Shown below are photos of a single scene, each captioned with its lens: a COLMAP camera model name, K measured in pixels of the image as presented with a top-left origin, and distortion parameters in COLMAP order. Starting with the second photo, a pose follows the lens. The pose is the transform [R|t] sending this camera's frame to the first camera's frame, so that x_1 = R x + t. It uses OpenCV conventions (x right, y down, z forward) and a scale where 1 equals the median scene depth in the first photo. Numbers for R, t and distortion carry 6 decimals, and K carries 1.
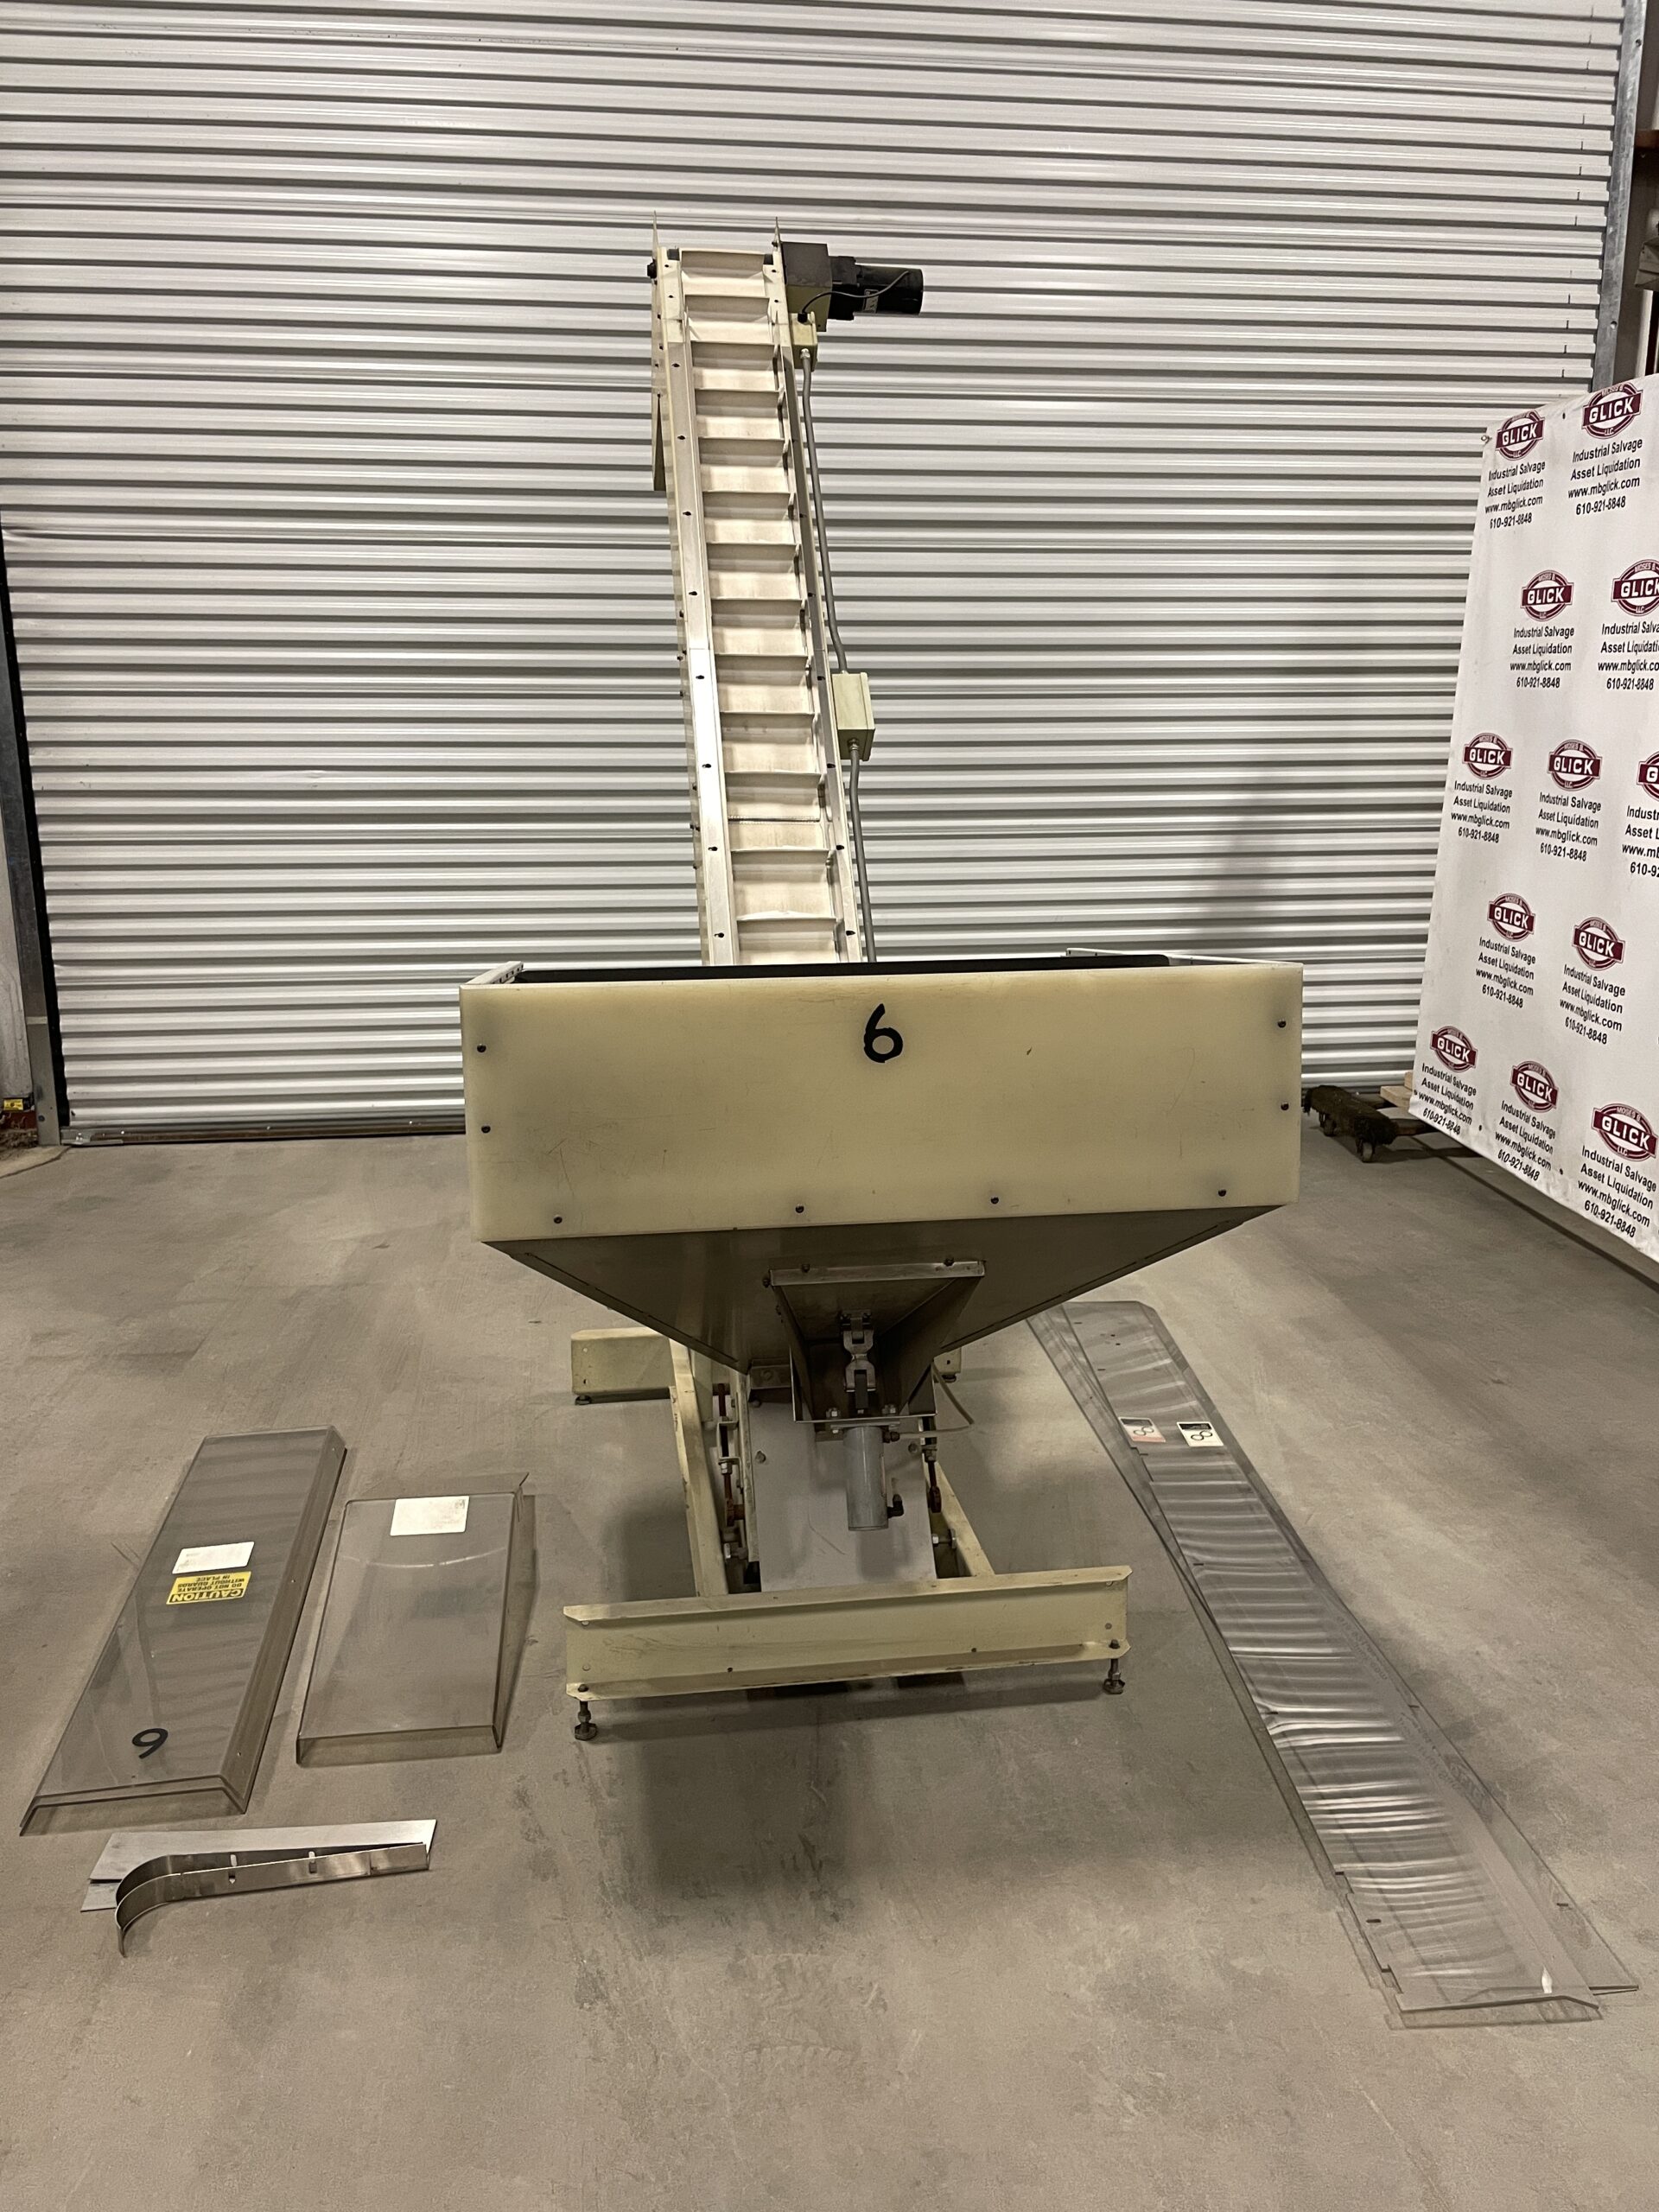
lens RADIAL K [[1685.7, 0, 837.3], [0, 1685.7, 1107.8], [0, 0, 1]] dist [0.059436, -0.087665]
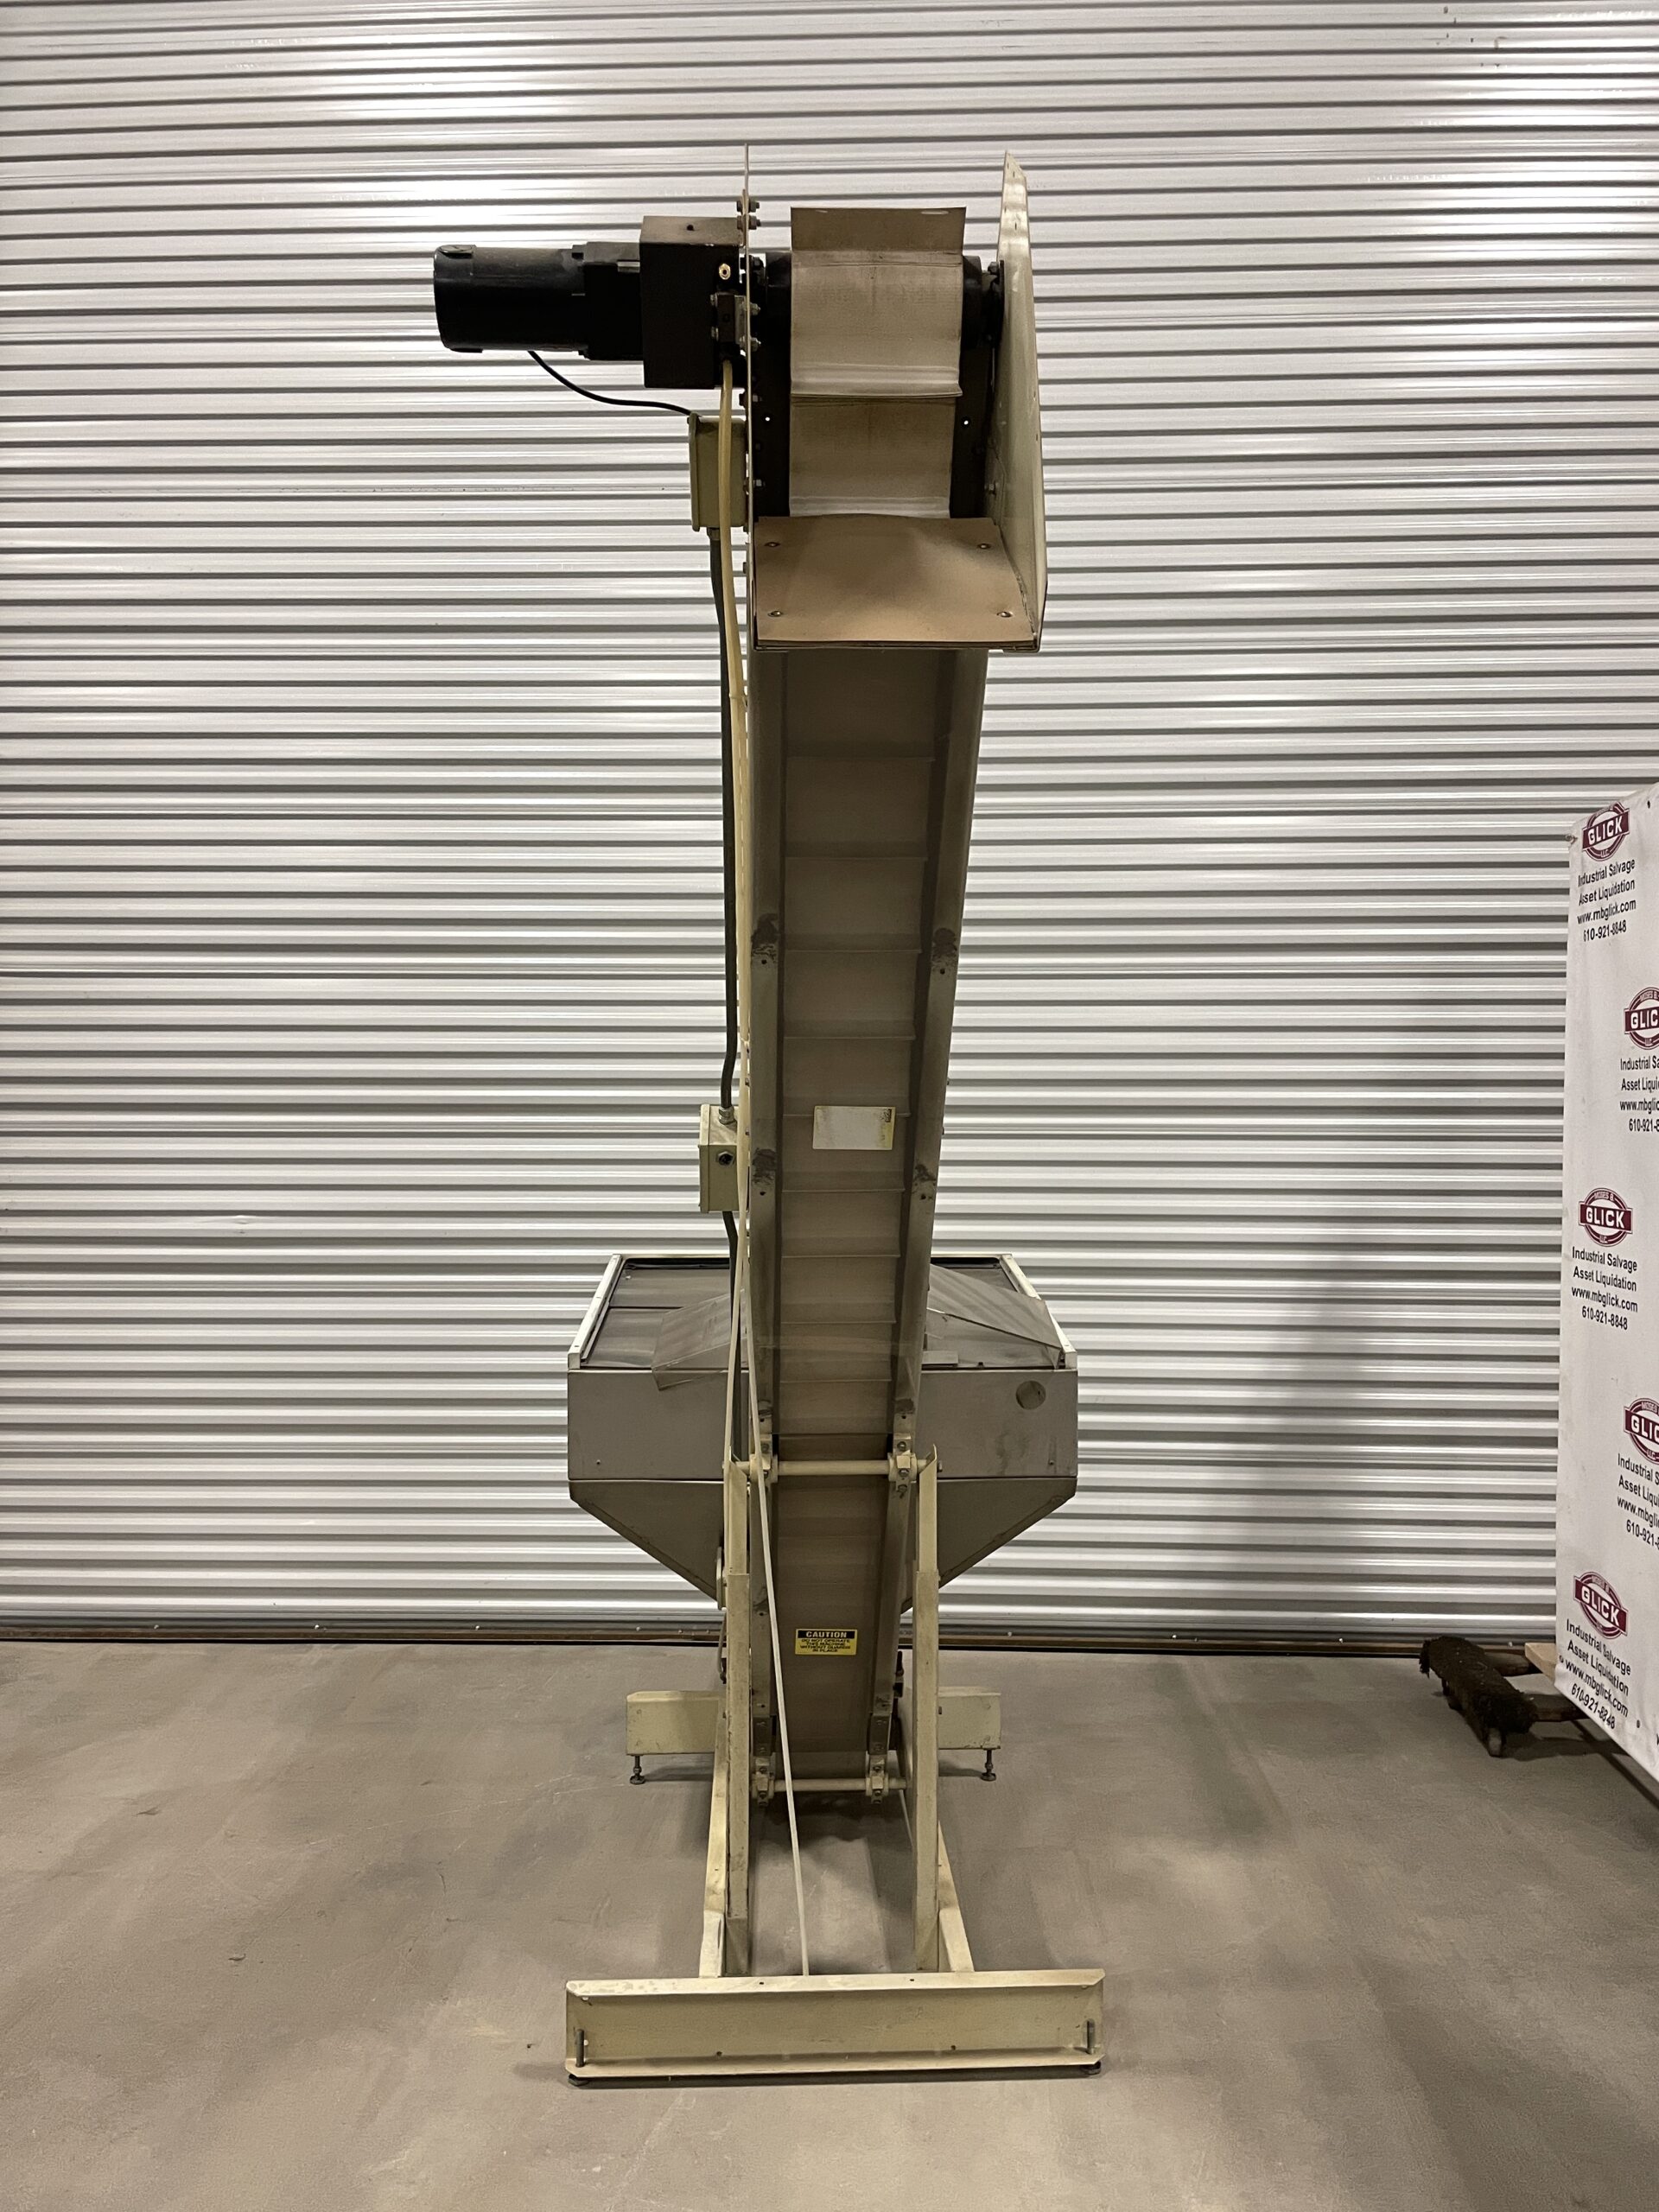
lens RADIAL K [[1685.7, 0, 829.7], [0, 1685.7, 1090.2], [0, 0, 1]] dist [0.059436, -0.087665]
pose [[0.986460, -0.000866, -0.164000, 0.157391], [-0.042199, 0.964976, -0.258921, -0.045827], [0.158481, 0.262336, 0.951874, 0.185408]]
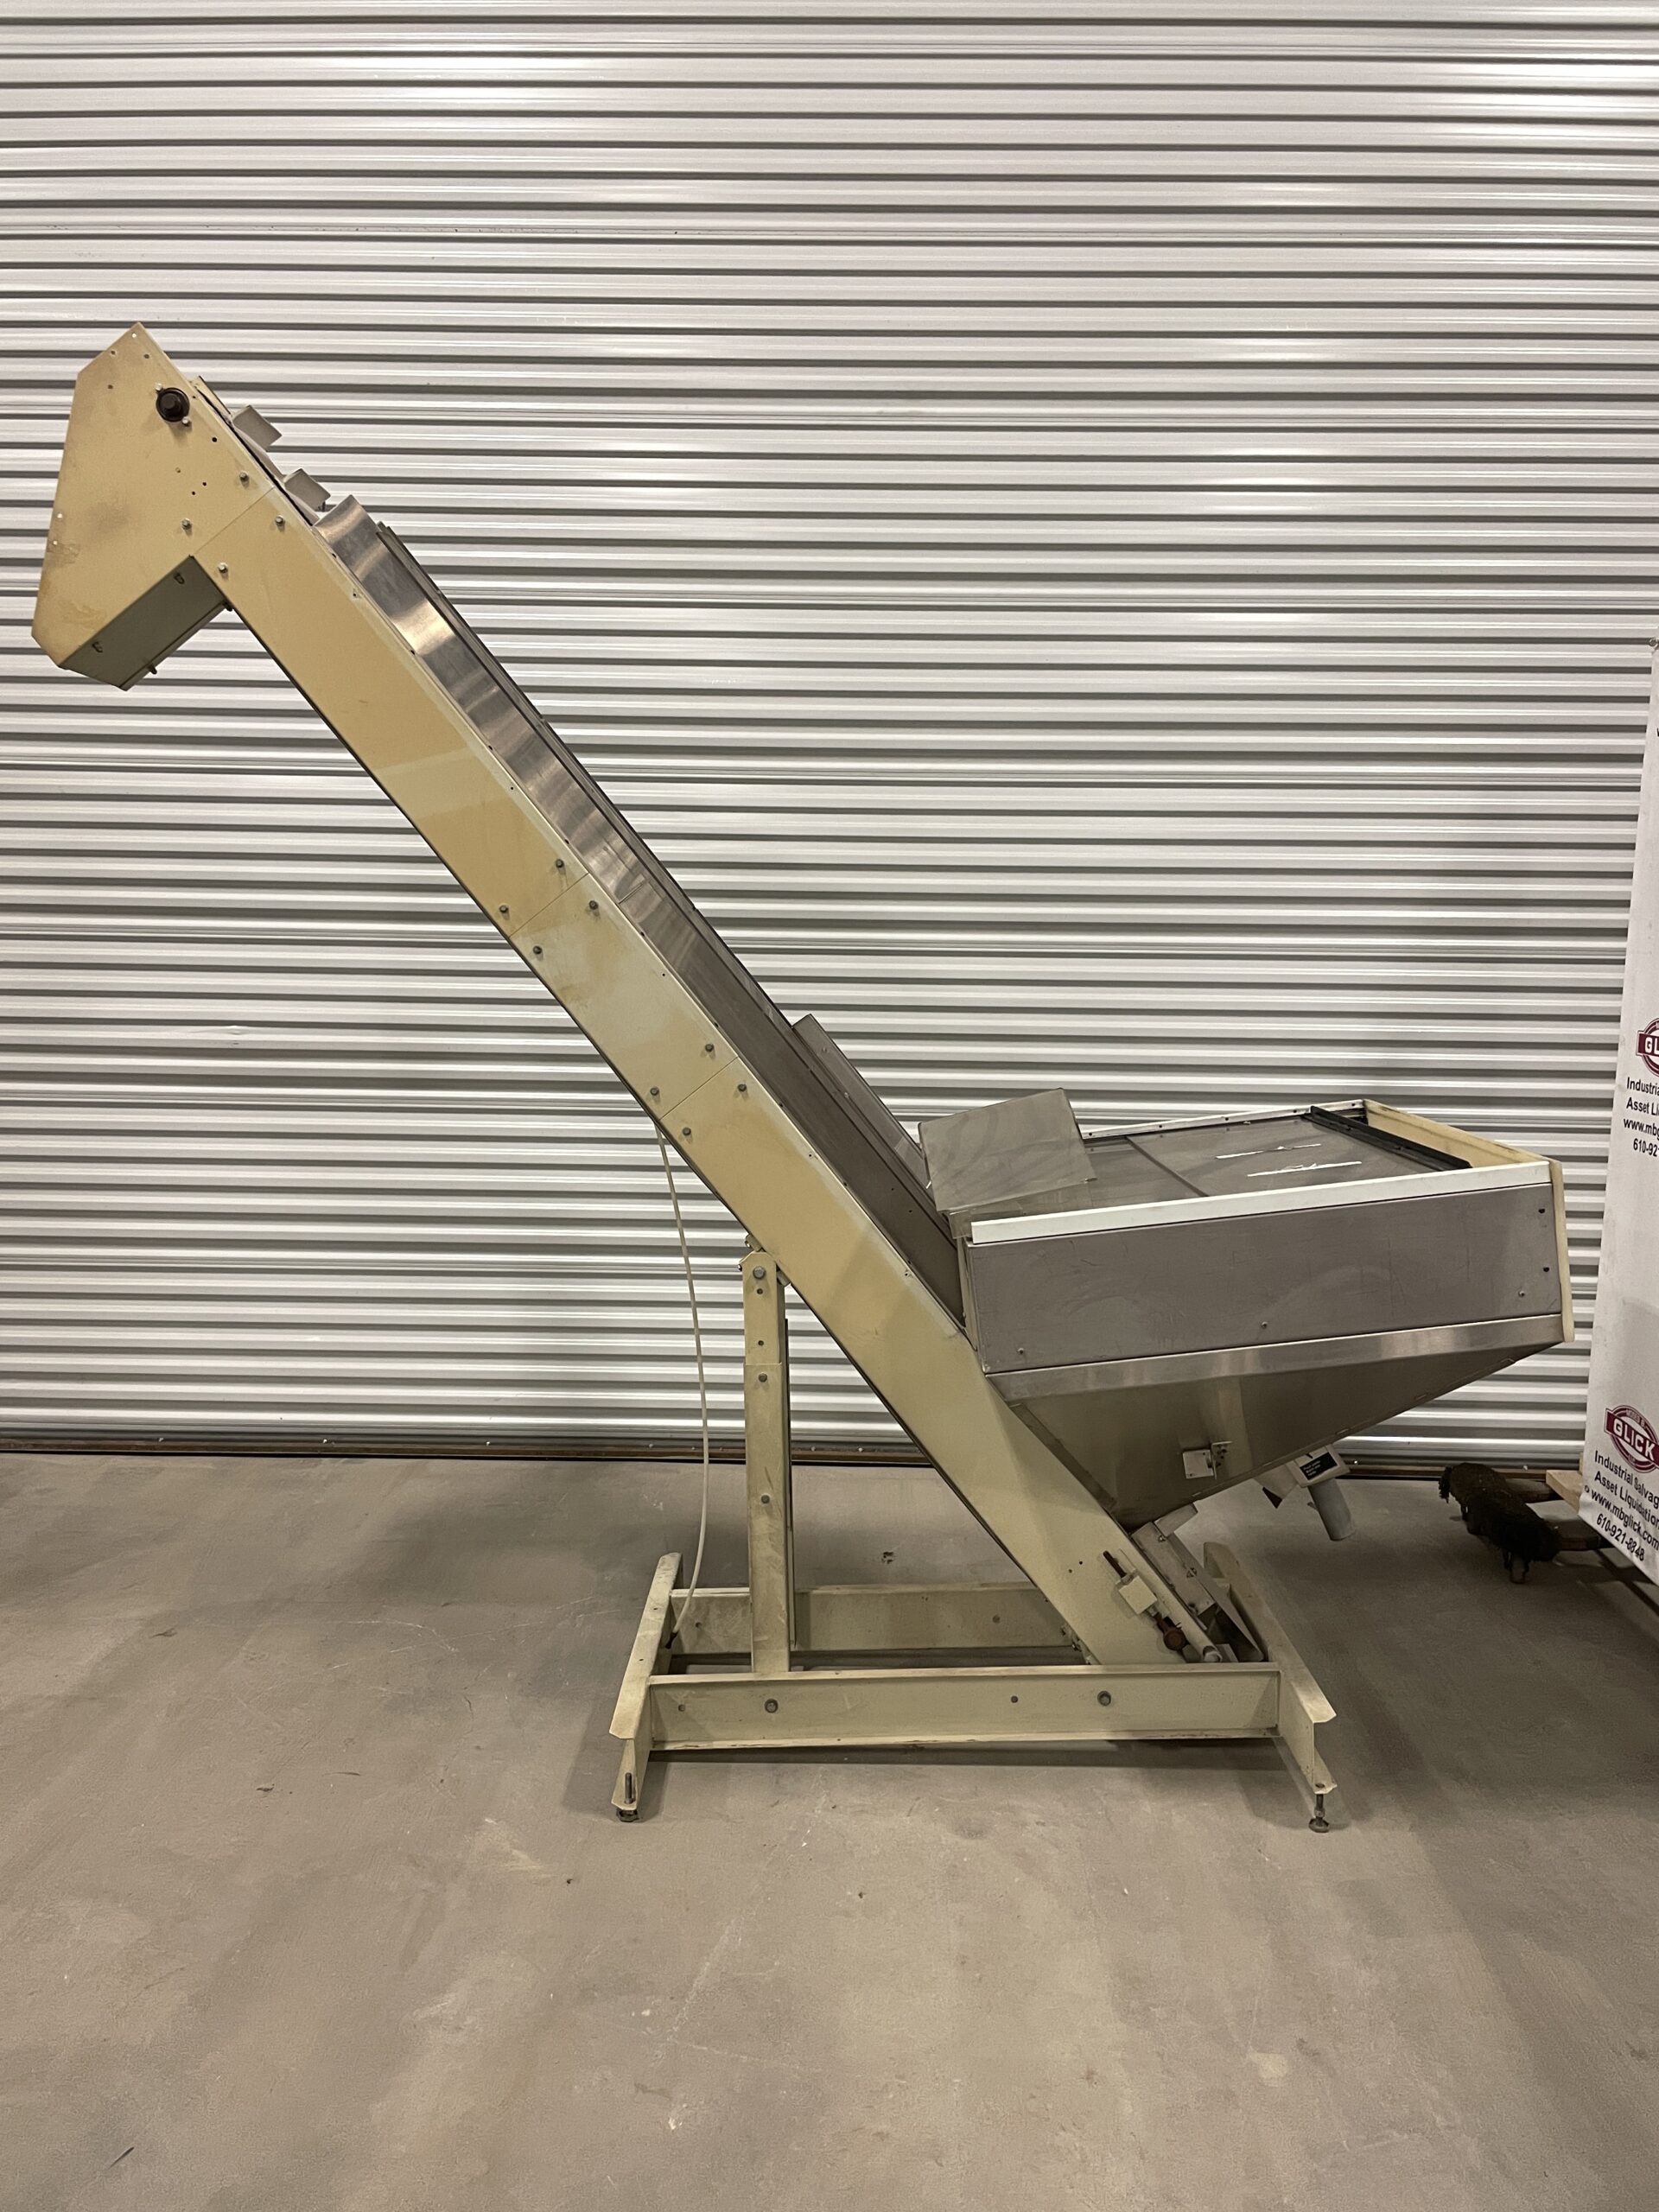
lens RADIAL K [[1685.7, 0, 833.3], [0, 1685.7, 1092.7], [0, 0, 1]] dist [0.059436, -0.087665]
pose [[0.988745, 0.029064, -0.146760, 0.128156], [-0.050094, 0.988640, -0.141707, -0.062124], [0.140974, 0.147464, 0.978969, 0.215985]]
